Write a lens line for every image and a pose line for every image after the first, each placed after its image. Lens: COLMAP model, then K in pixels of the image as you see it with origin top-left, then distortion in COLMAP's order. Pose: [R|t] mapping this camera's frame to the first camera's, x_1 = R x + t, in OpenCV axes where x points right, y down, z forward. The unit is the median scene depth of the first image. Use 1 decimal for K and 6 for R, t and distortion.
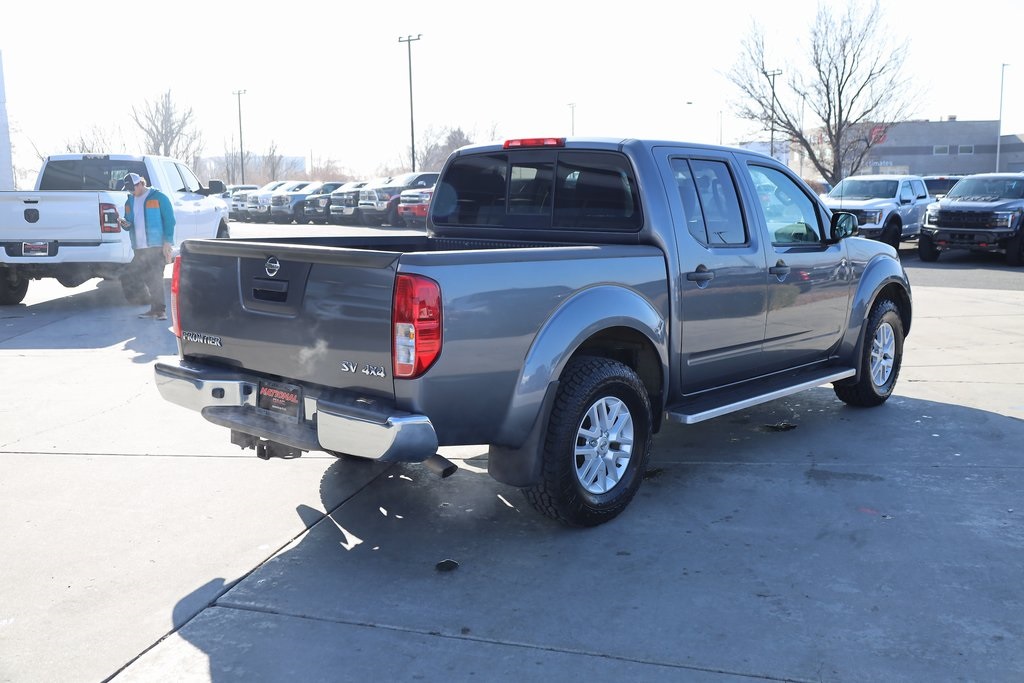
lens RADIAL K [[961.0, 0, 512.0], [0, 961.0, 341.5], [0, 0, 1]] dist [0.001269, -0.002470]
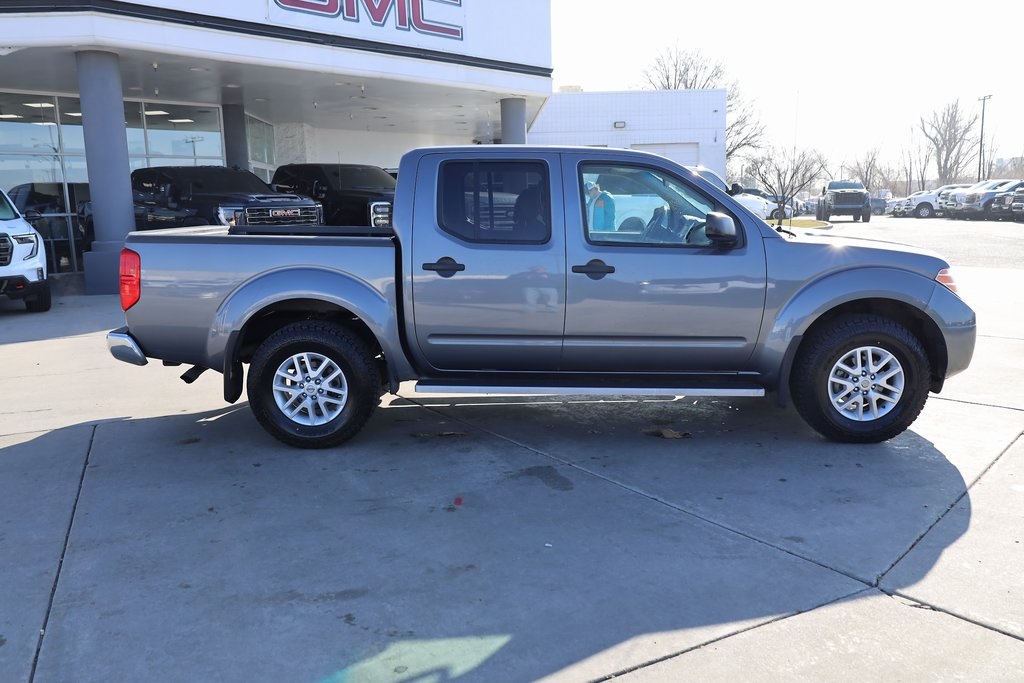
lens RADIAL K [[791.0, 0, 512.3], [0, 791.0, 326.9], [0, 0, 1]] dist [-0.012302, 0.002849]
pose [[0.633326, 0.112495, -0.765665, 0.845086], [-0.101630, 0.992900, 0.061817, -0.054602], [0.767183, 0.038664, 0.640262, 0.407269]]
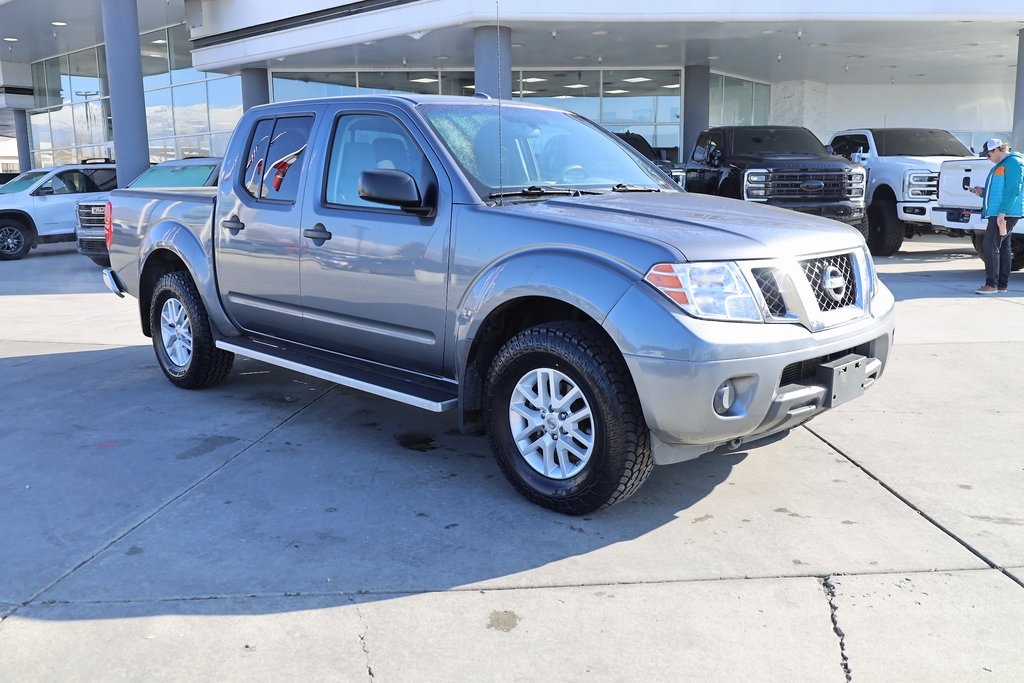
lens RADIAL K [[873.6, 0, 512.0], [0, 873.6, 341.5], [0, 0, 1]] dist [-0.012501, -0.008275]
pose [[-0.067731, 0.179335, -0.981454, 1.049646], [-0.138701, 0.972468, 0.187265, -0.149220], [0.988016, 0.148812, -0.040992, 1.205912]]
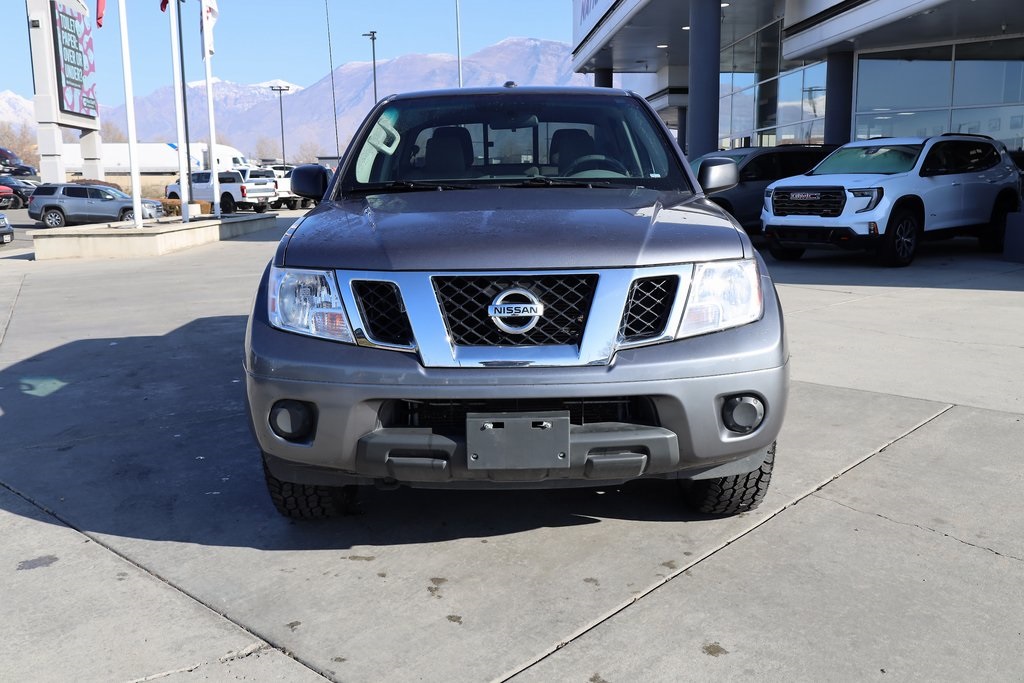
lens RADIAL K [[873.6, 0, 512.0], [0, 873.6, 341.5], [0, 0, 1]] dist [-0.012501, -0.008275]
pose [[-0.750539, 0.129687, -0.647975, 0.728172], [-0.087943, 0.952230, 0.292445, -0.227682], [0.654948, 0.276476, -0.703281, 1.734233]]
